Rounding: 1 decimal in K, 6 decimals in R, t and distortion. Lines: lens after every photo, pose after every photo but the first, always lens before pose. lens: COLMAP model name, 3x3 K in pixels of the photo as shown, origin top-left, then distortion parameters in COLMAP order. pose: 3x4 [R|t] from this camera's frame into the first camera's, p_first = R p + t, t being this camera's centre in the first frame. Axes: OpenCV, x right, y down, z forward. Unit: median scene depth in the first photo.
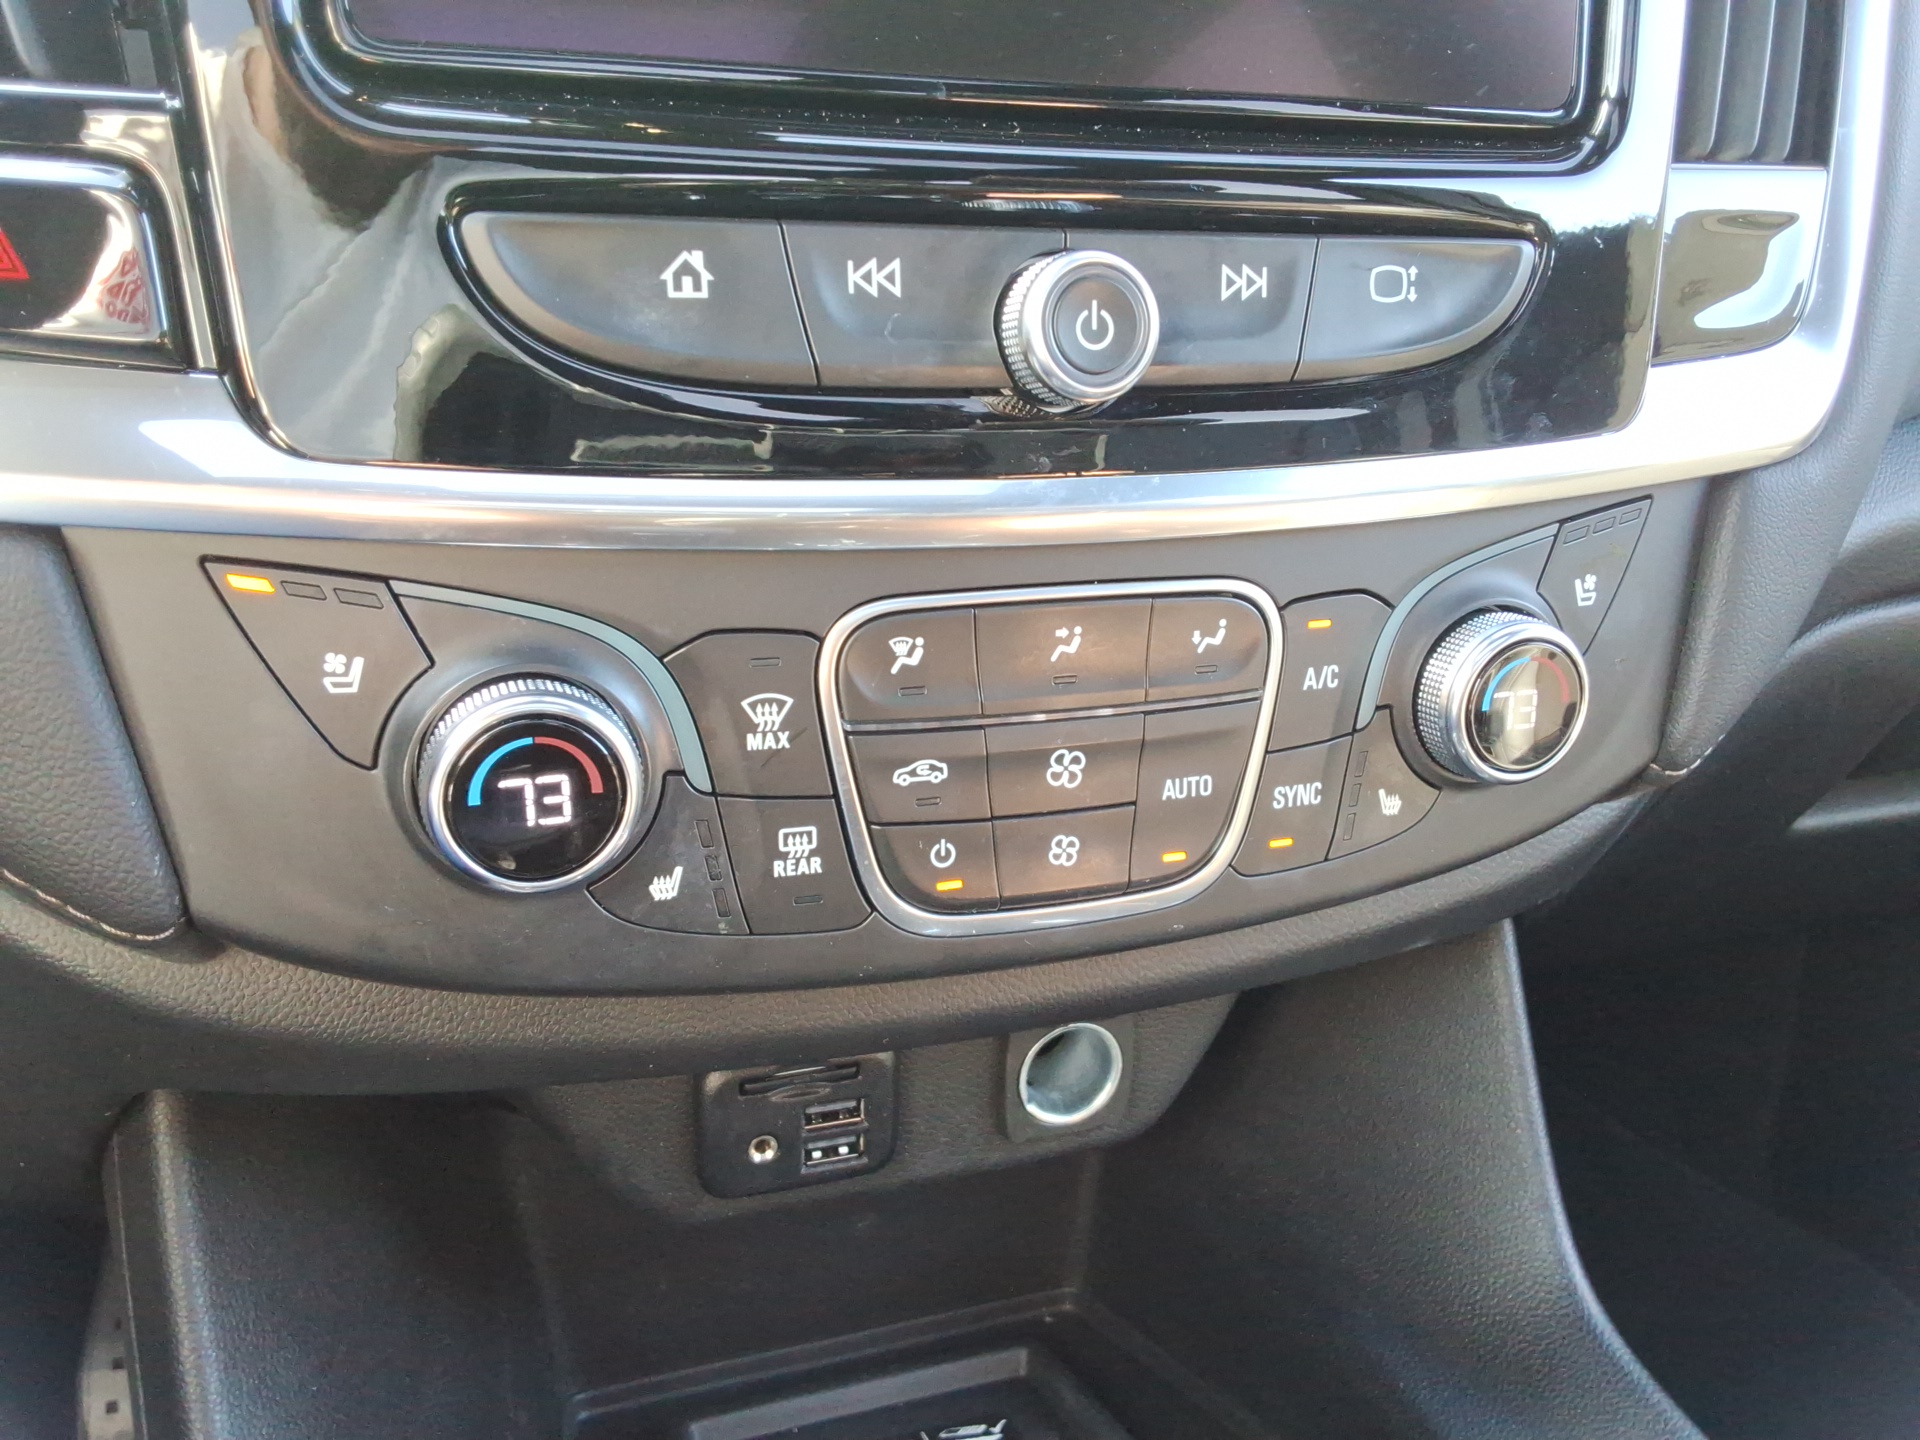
lens RADIAL K [[1544.9, 0, 980.6], [0, 1544.9, 702.6], [0, 0, 1]] dist [0.118395, -0.174768]
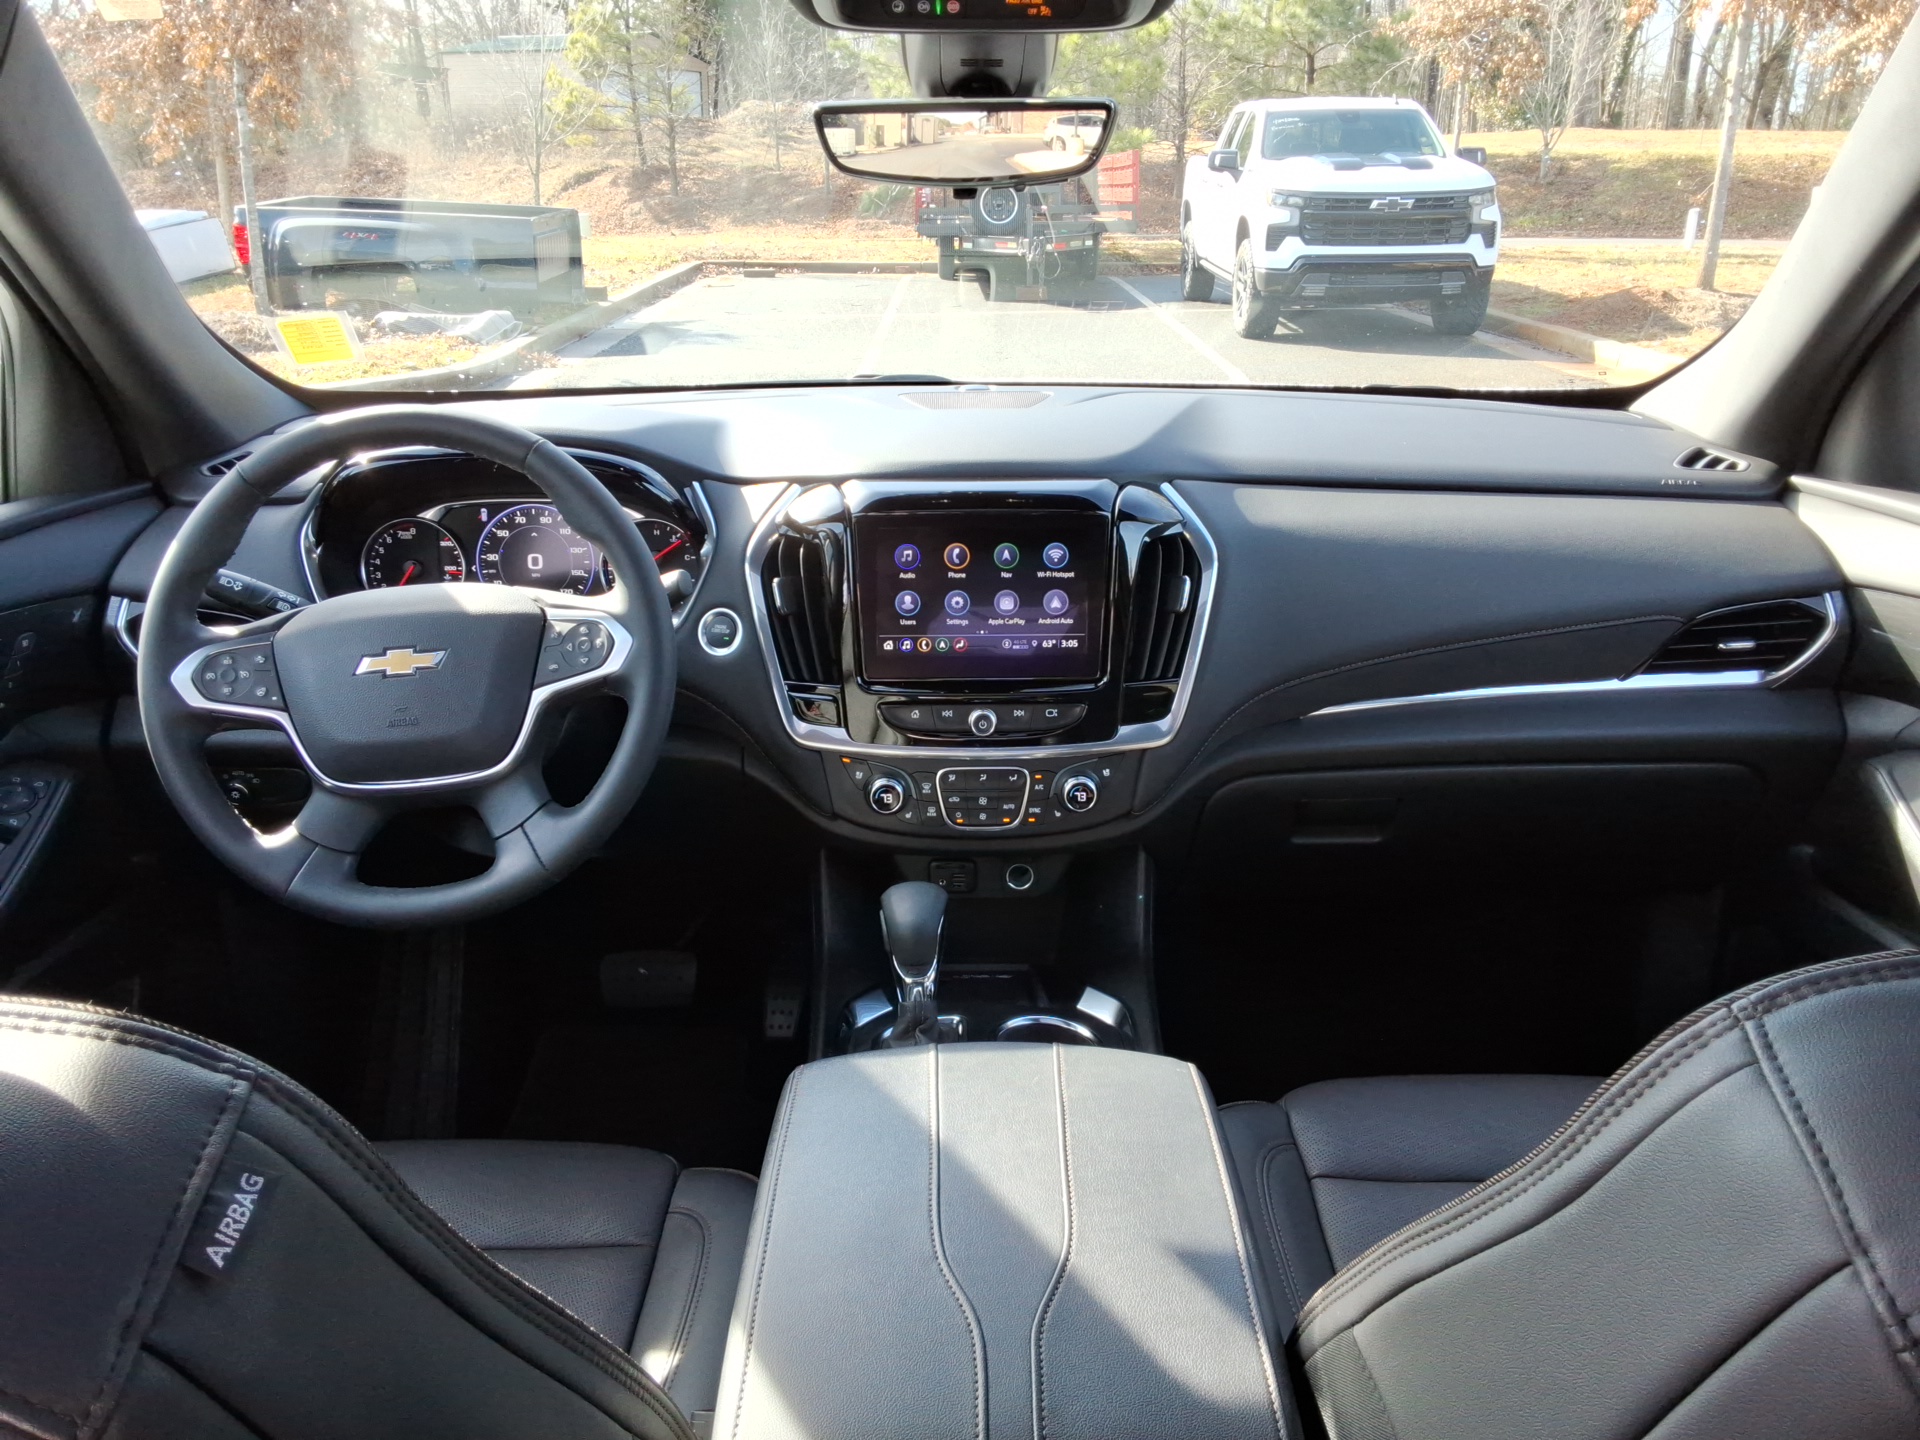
lens RADIAL K [[1544.9, 0, 995.7], [0, 1544.9, 692.2], [0, 0, 1]] dist [0.118395, -0.174768]
pose [[0.947159, 0.062396, -0.314638, 1.808276], [-0.068743, 0.997593, -0.009104, -0.294323], [0.313312, 0.030252, 0.949168, -4.181564]]
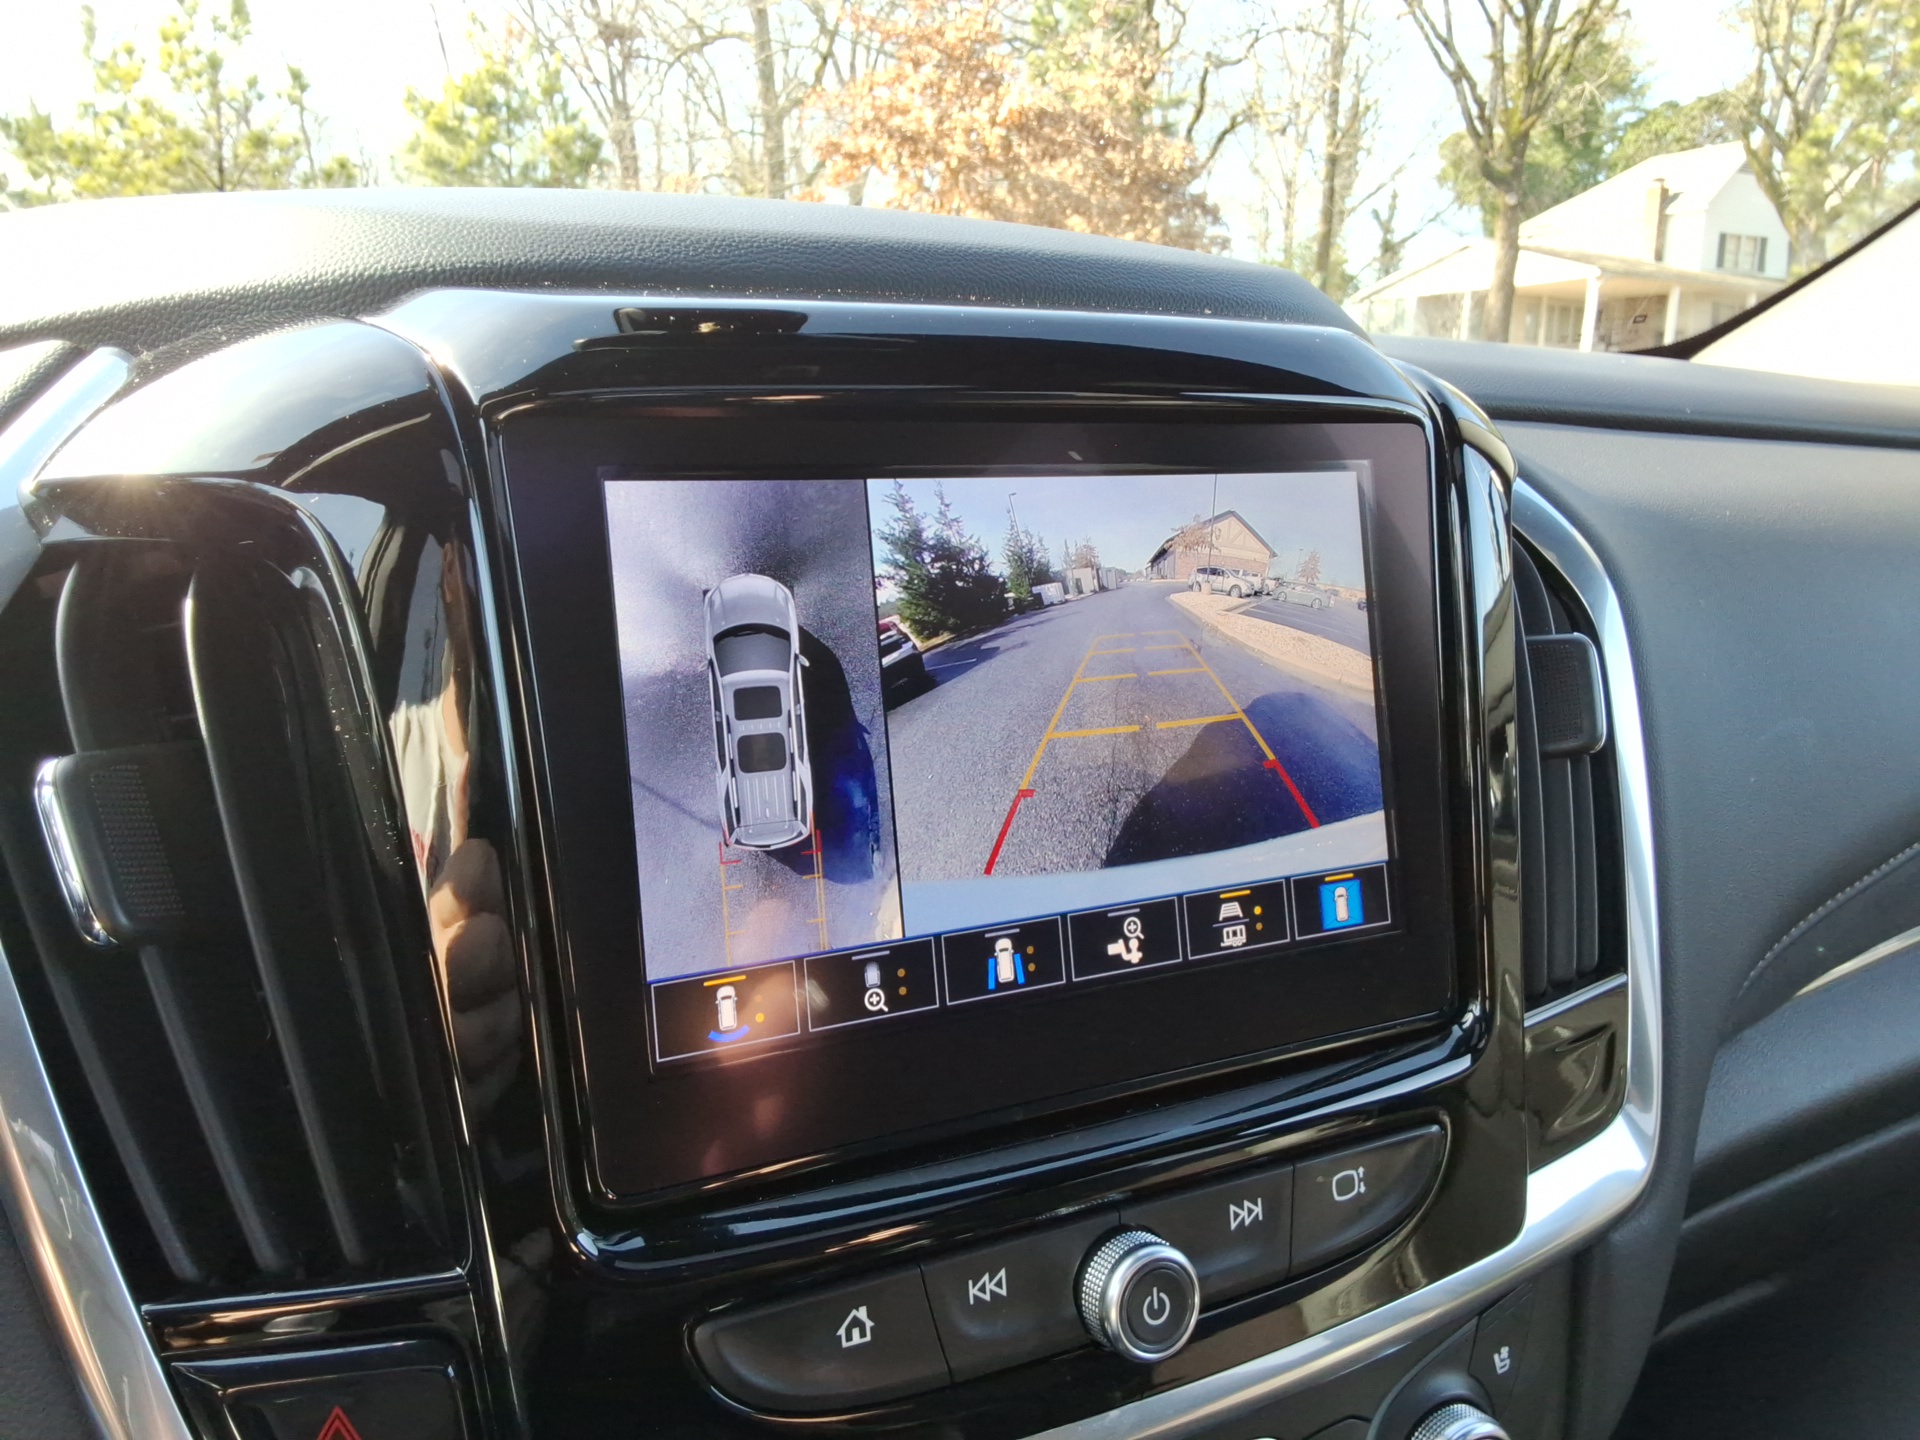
lens RADIAL K [[1544.9, 0, 984.4], [0, 1544.9, 698.1], [0, 0, 1]] dist [0.118395, -0.174768]
pose [[0.988695, -0.054315, 0.139757, -0.214031], [0.074322, 0.987047, -0.142176, -0.540131], [-0.130224, 0.150955, 0.979926, -0.332071]]
